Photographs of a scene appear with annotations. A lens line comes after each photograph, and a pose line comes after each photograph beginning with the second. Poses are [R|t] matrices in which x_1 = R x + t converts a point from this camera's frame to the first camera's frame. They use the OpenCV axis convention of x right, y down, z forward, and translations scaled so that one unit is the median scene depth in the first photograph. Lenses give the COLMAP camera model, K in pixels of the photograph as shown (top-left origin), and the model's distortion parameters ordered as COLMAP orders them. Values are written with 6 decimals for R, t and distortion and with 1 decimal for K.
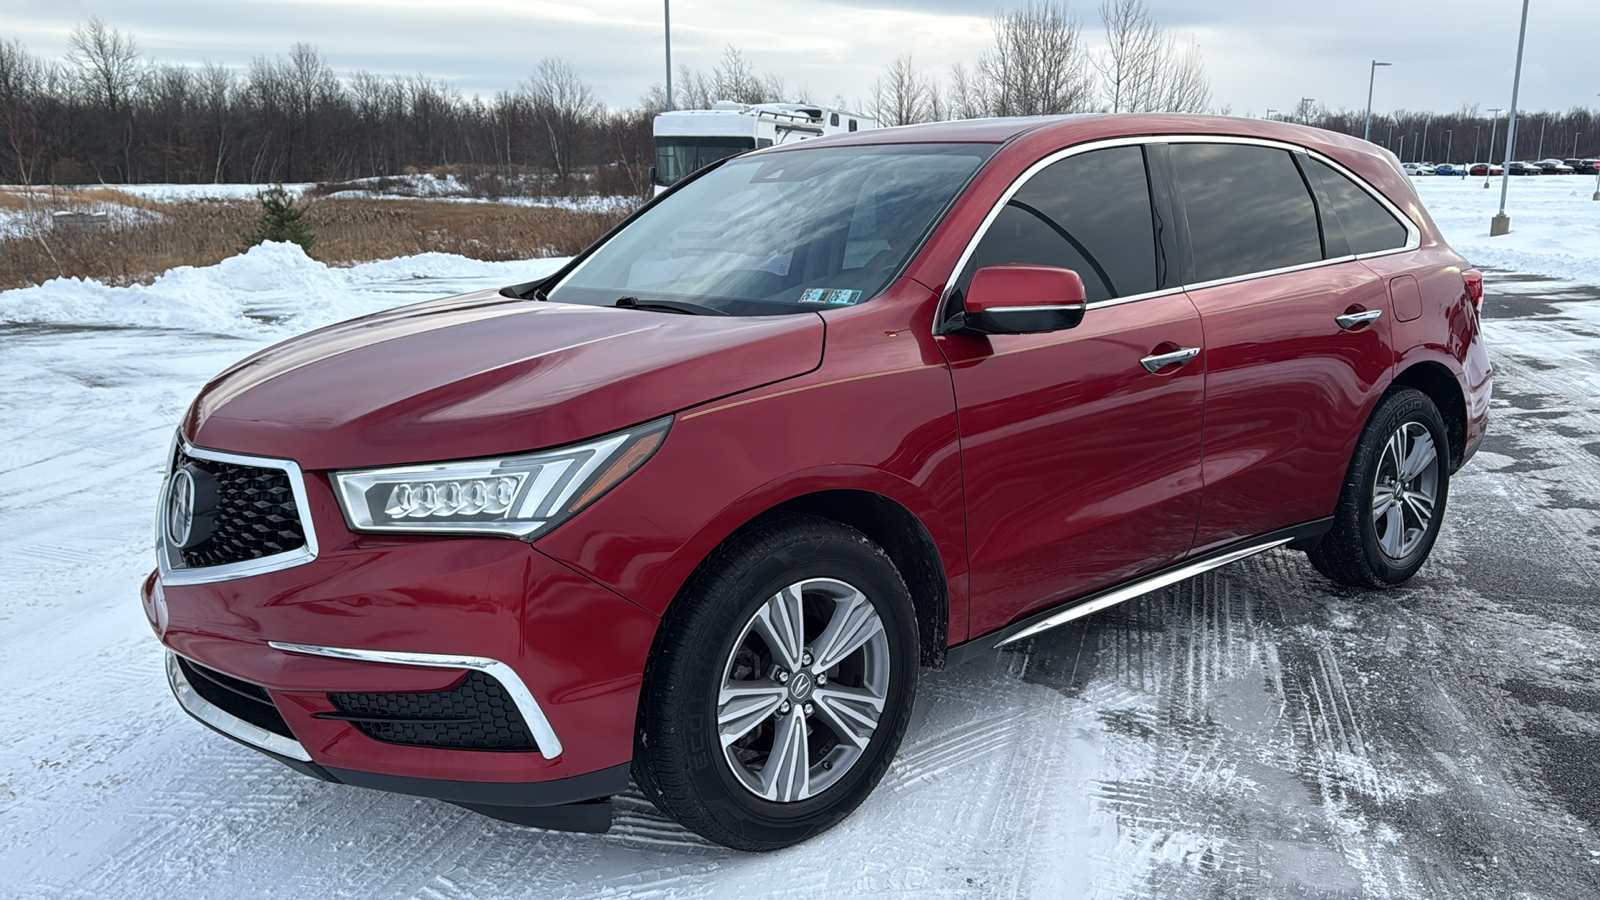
lens RADIAL K [[1284.5, 0, 835.6], [0, 1284.5, 434.4], [0, 0, 1]] dist [0.112515, -0.176189]
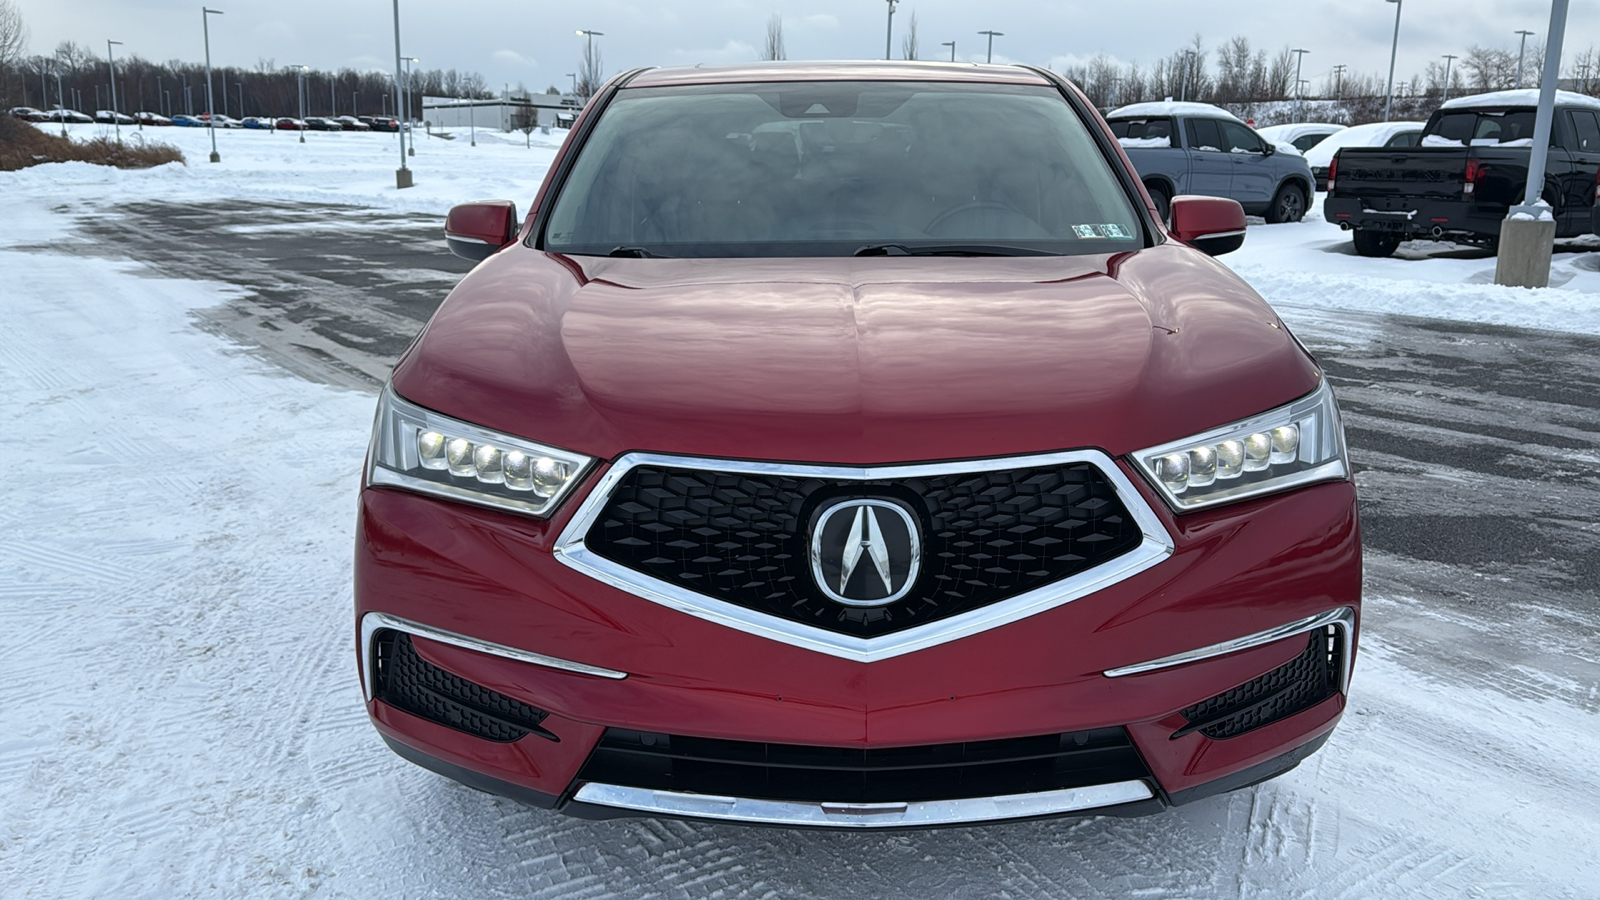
lens RADIAL K [[1284.5, 0, 808.2], [0, 1284.5, 413.0], [0, 0, 1]] dist [0.112515, -0.176189]
pose [[0.665541, -0.137052, 0.733670, -0.839214], [0.123048, 0.989693, 0.073257, -0.062061], [-0.736148, 0.041521, 0.675545, 0.430889]]
